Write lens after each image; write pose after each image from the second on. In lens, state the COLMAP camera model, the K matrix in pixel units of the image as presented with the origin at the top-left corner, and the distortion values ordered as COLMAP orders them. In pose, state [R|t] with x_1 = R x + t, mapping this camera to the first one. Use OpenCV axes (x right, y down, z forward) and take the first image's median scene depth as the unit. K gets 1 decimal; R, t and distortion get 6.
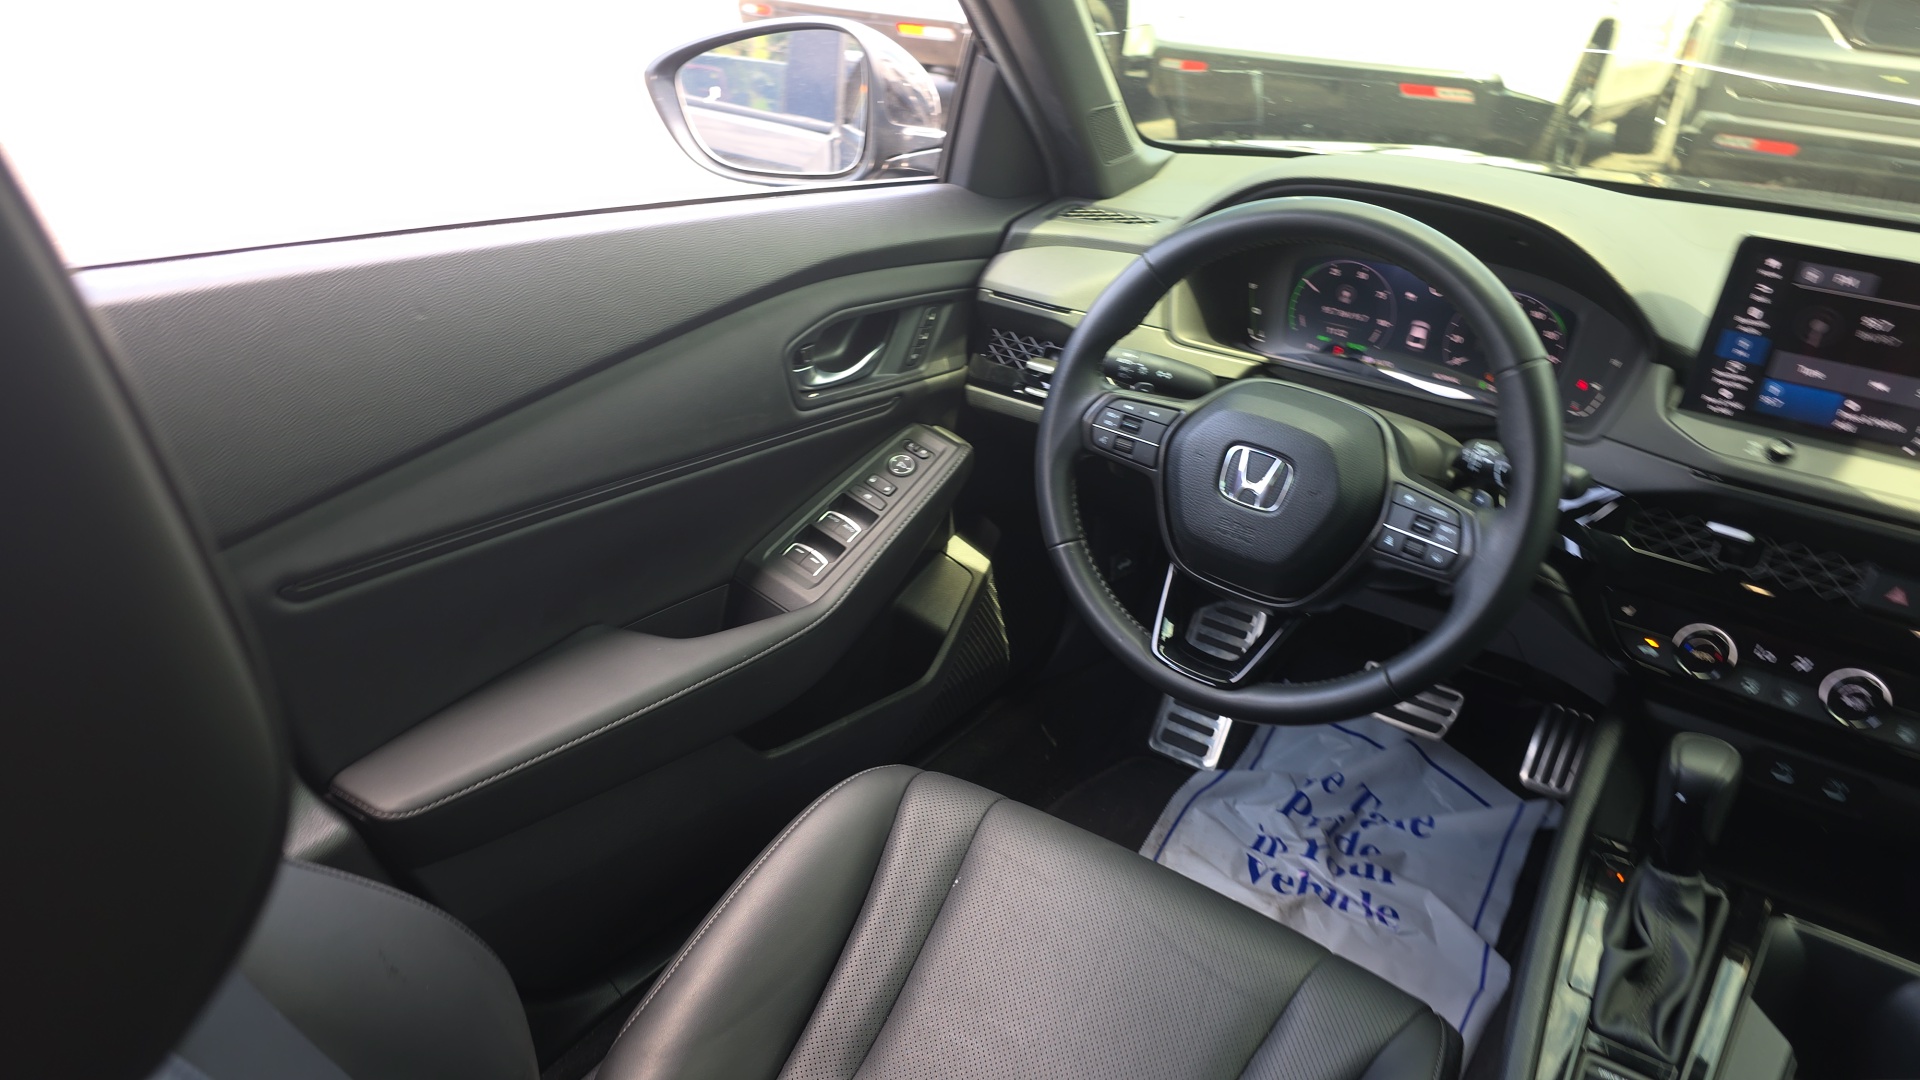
lens RADIAL K [[1324.6, 0, 914.3], [0, 1324.6, 563.5], [0, 0, 1]] dist [0.046227, -0.046676]
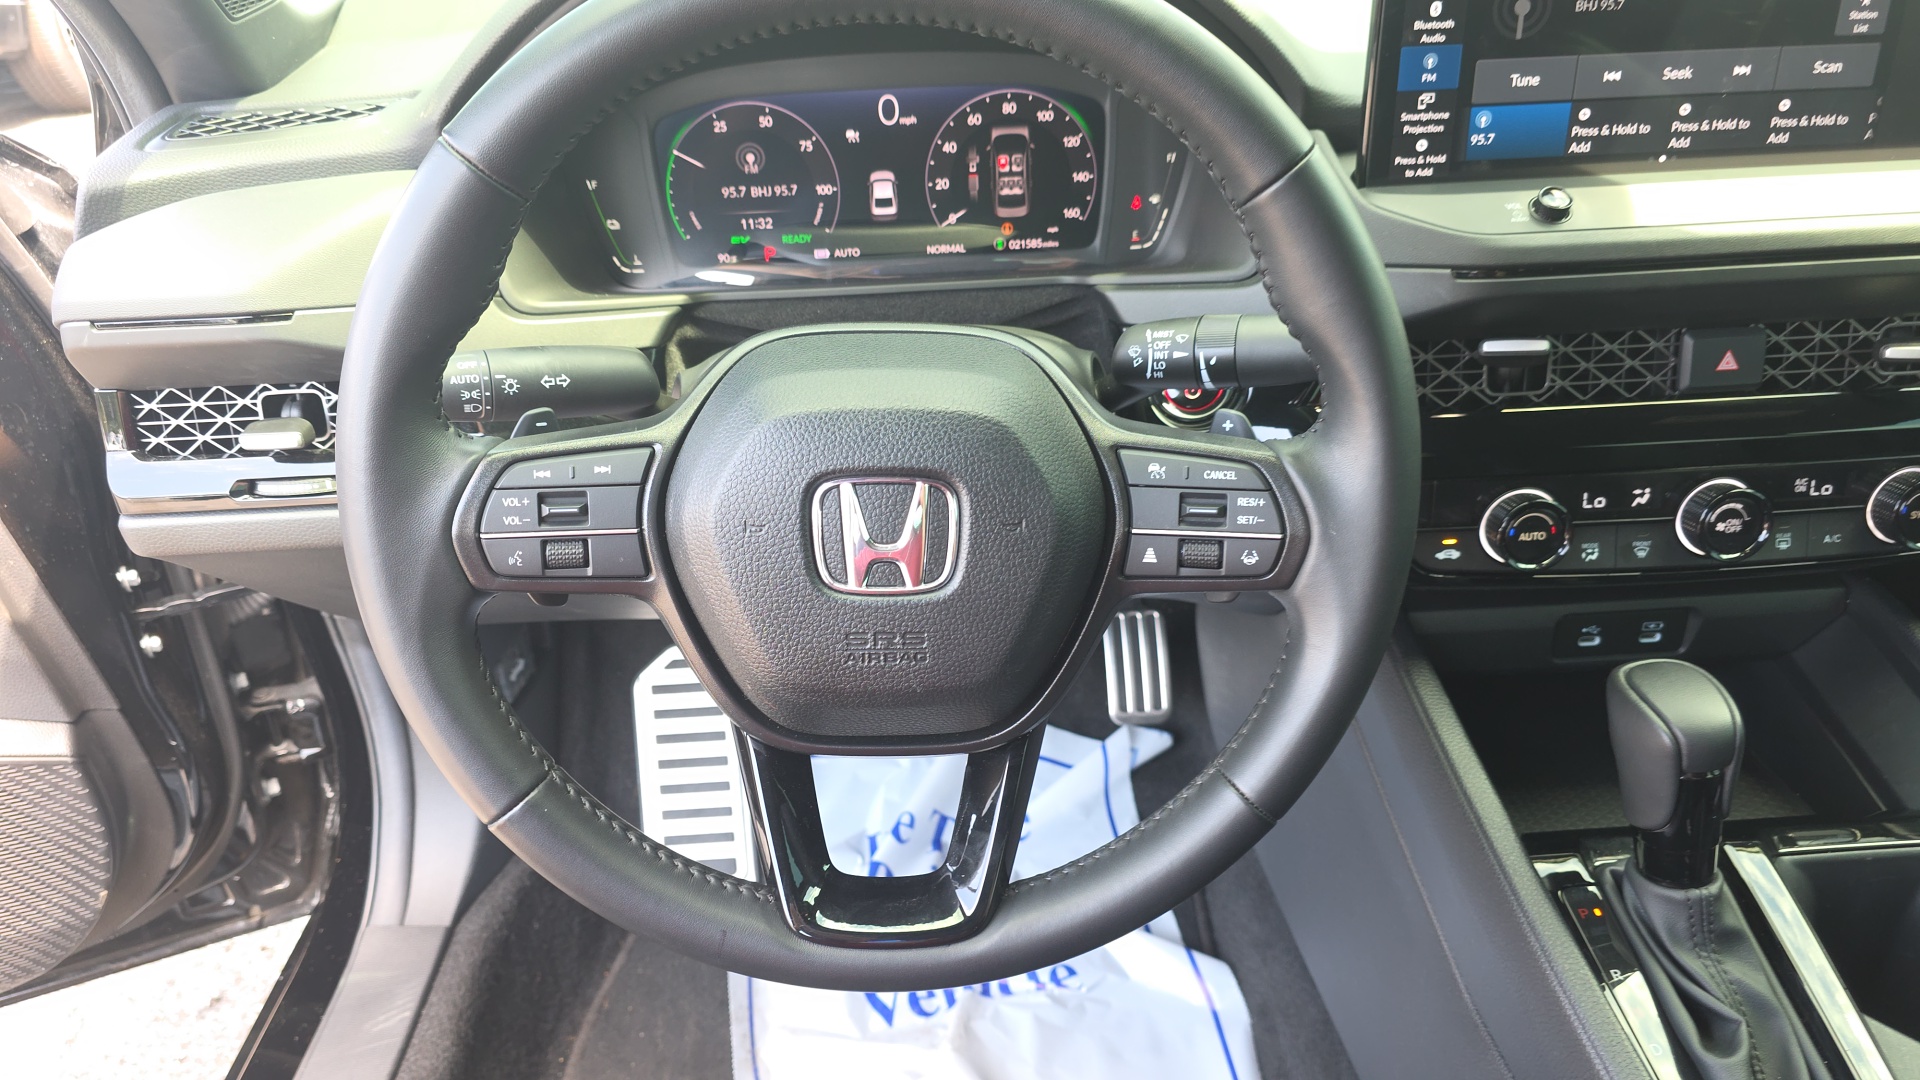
lens RADIAL K [[1341.4, 0, 949.3], [0, 1341.4, 545.2], [0, 0, 1]] dist [0.038954, -0.050599]
pose [[0.776733, -0.374085, 0.506702, 0.022663], [0.355719, 0.924465, 0.137219, -0.094848], [-0.519759, 0.073661, 0.851131, 0.461549]]
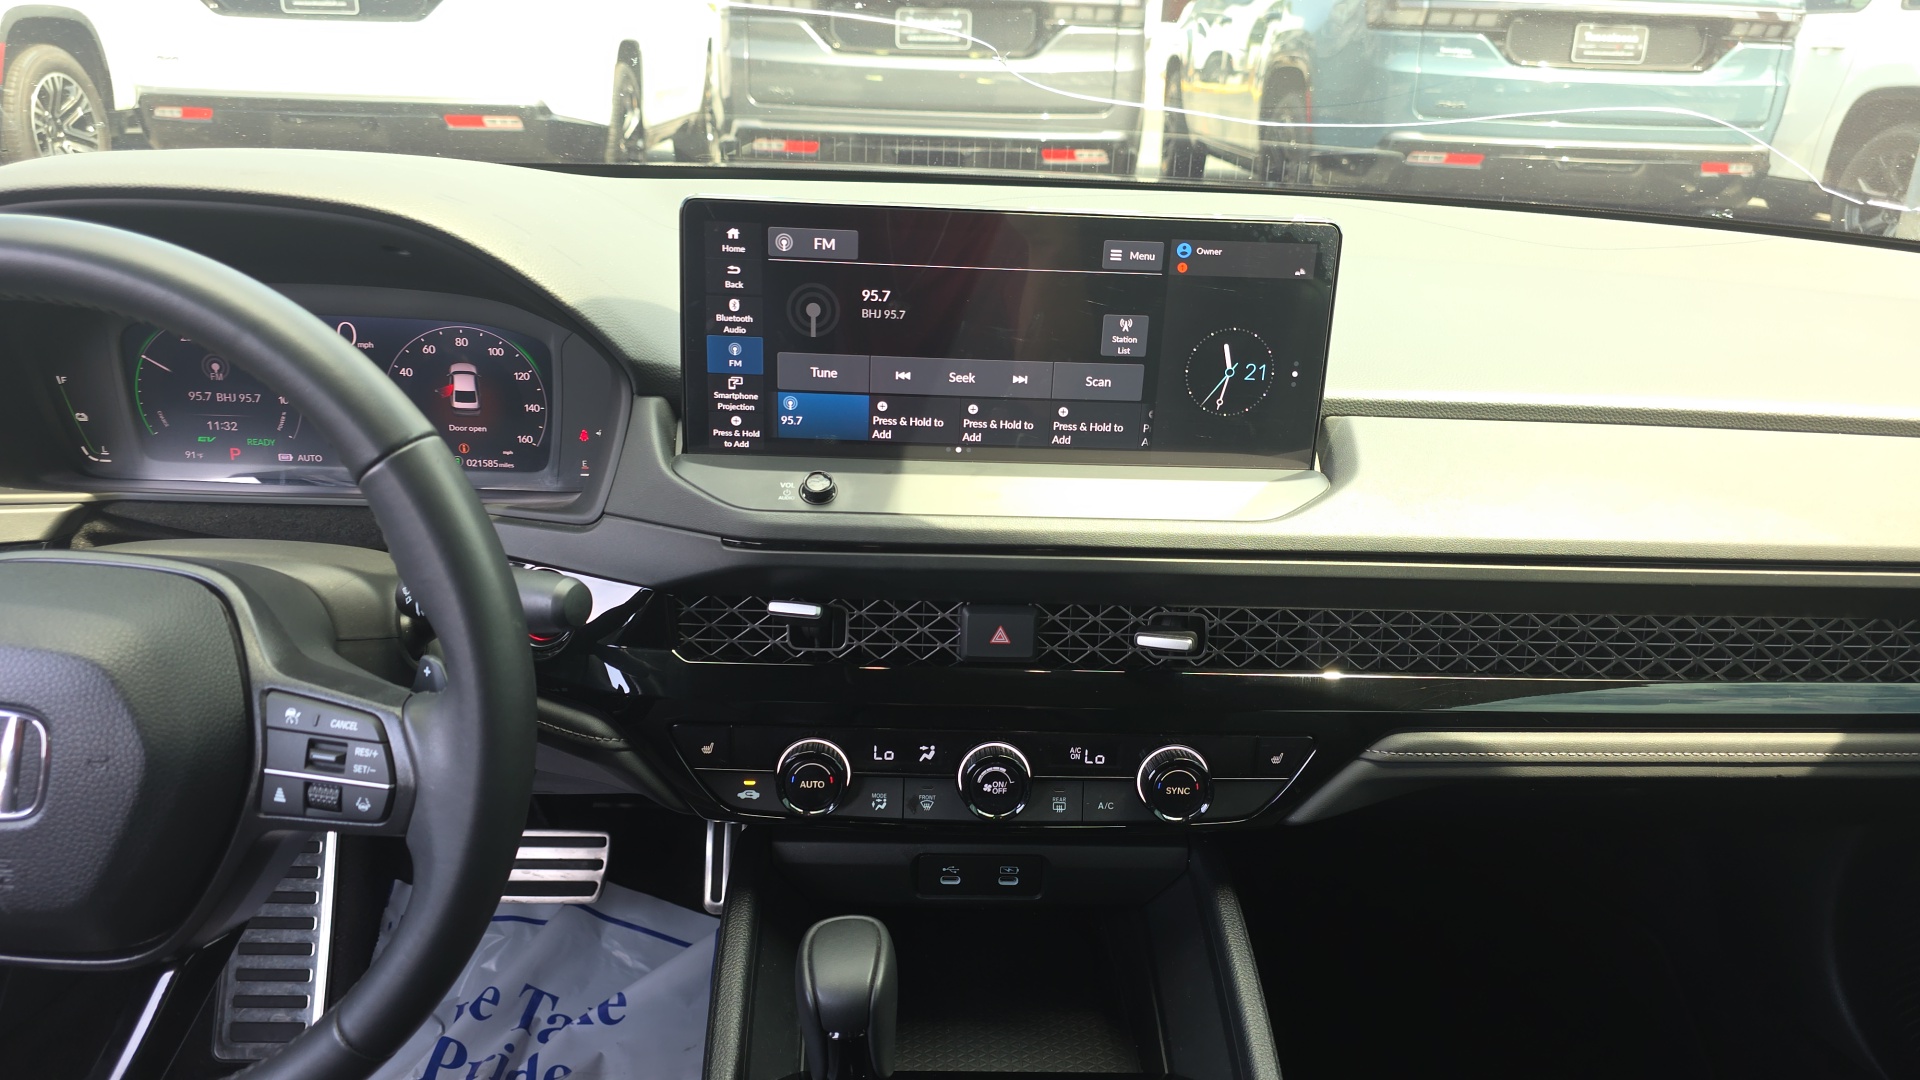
lens RADIAL K [[1319.6, 0, 953.7], [0, 1319.6, 537.6], [0, 0, 1]] dist [0.097532, -0.115332]
pose [[0.792463, -0.254366, 0.554347, 0.230955], [0.281220, 0.958892, 0.037977, -0.048846], [-0.541219, 0.125798, 0.831419, 0.283993]]
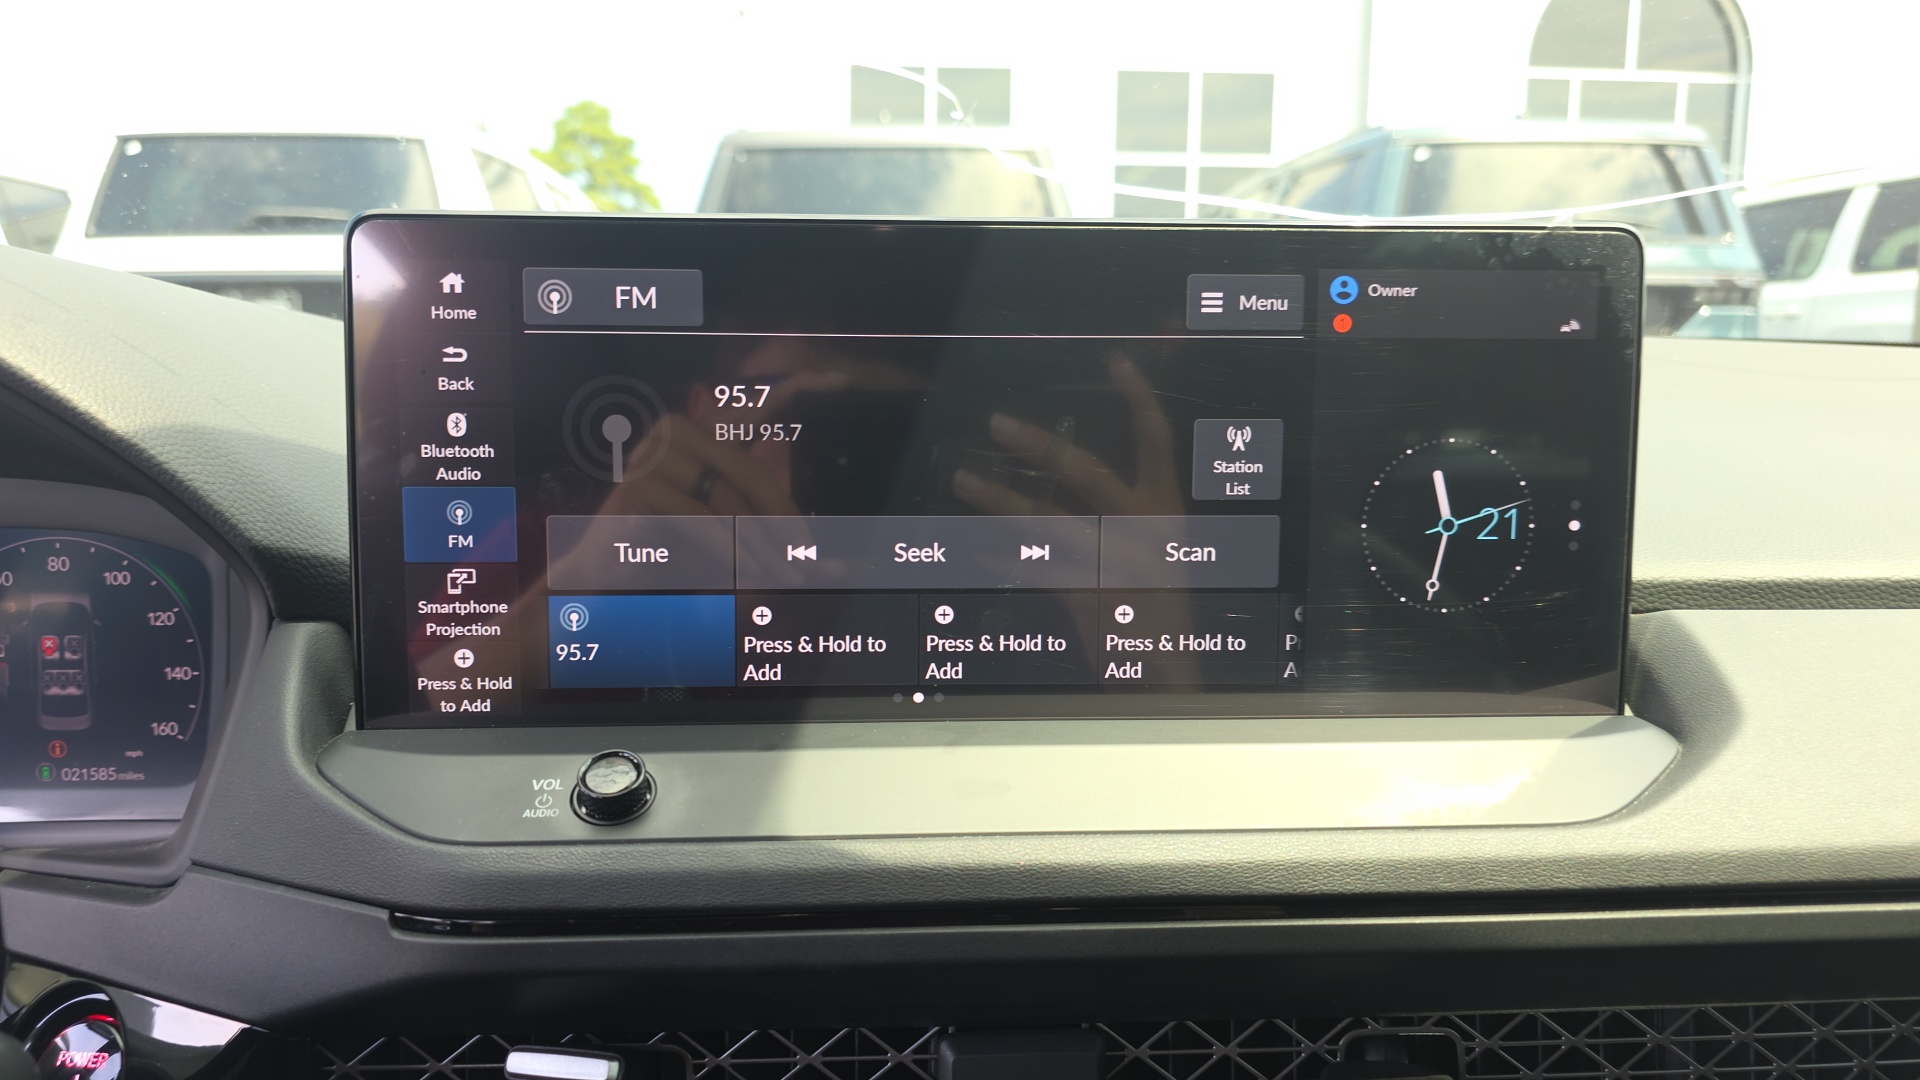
lens RADIAL K [[1341.4, 0, 949.3], [0, 1341.4, 545.2], [0, 0, 1]] dist [0.038954, -0.050599]
pose [[0.777908, -0.158712, 0.608004, 0.393783], [0.320189, 0.932660, -0.166205, -0.043850], [-0.540683, 0.323968, 0.776342, 0.514646]]
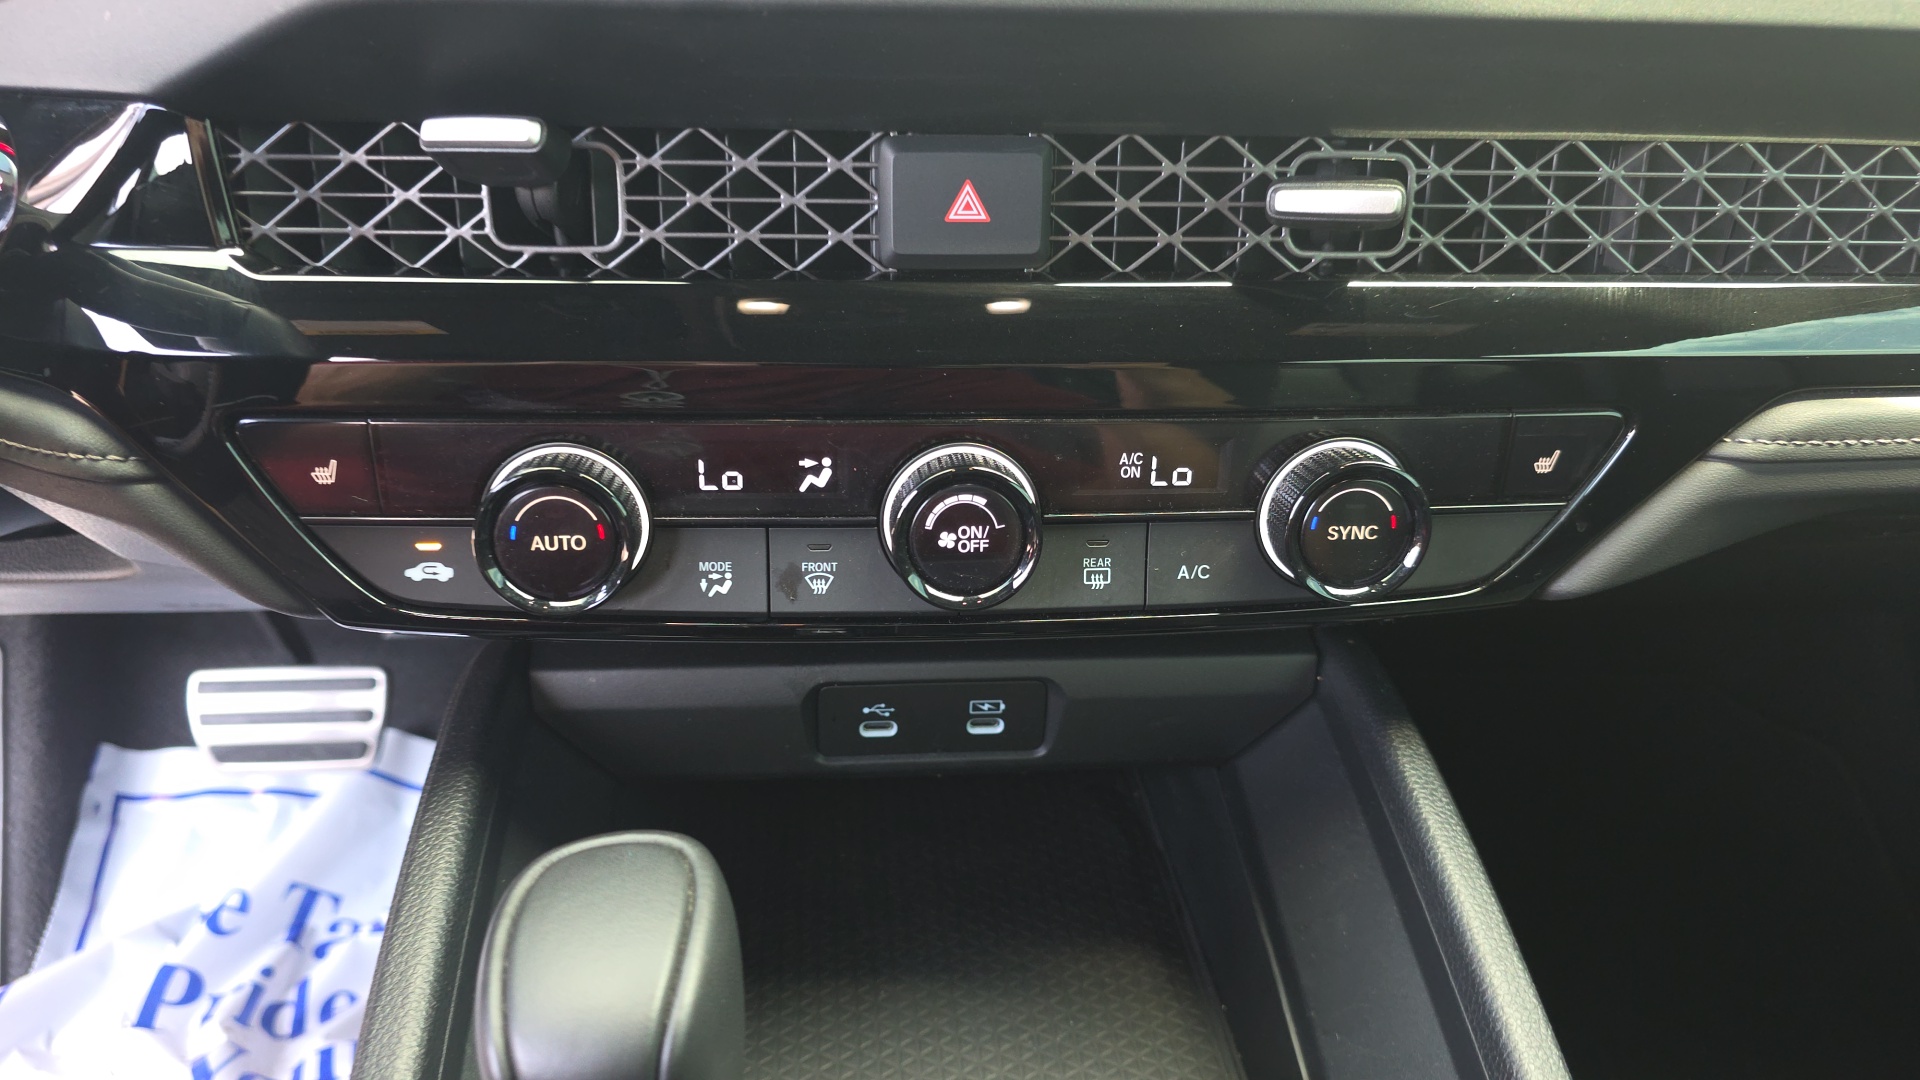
lens RADIAL K [[1341.4, 0, 949.3], [0, 1341.4, 545.2], [0, 0, 1]] dist [0.038954, -0.050599]
pose [[0.758491, -0.349829, 0.549828, 0.381380], [0.304407, 0.936193, 0.175722, 0.032619], [-0.576218, 0.034088, 0.816585, 0.540334]]
